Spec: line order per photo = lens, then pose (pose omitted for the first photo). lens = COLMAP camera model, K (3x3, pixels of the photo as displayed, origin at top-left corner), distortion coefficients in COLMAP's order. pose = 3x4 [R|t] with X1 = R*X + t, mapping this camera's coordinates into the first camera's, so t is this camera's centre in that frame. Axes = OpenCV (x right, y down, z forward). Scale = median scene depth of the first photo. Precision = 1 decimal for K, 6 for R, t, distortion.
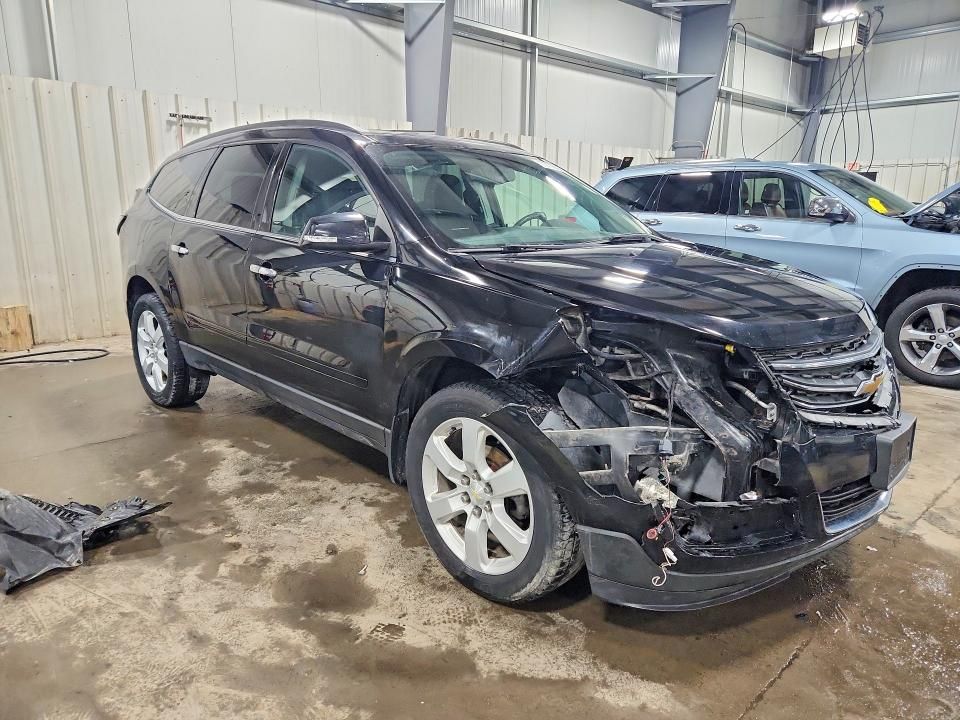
lens RADIAL K [[679.1, 0, 479.0], [0, 679.1, 359.7], [0, 0, 1]] dist [0.040095, 0.000761]
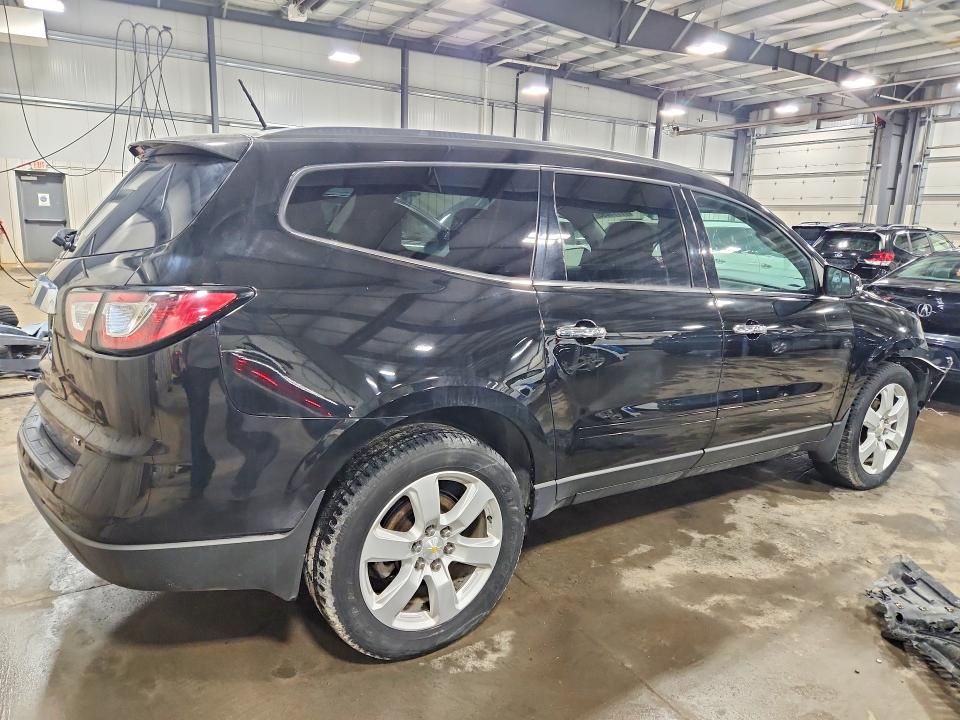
lens RADIAL K [[627.9, 0, 479.0], [0, 627.9, 358.3], [0, 0, 1]] dist [0.005548, 0.000943]
pose [[0.180322, -0.212534, 0.960371, -1.232024], [0.160471, 0.969652, 0.184457, -0.328468], [-0.970429, 0.120850, 0.208955, 1.178852]]
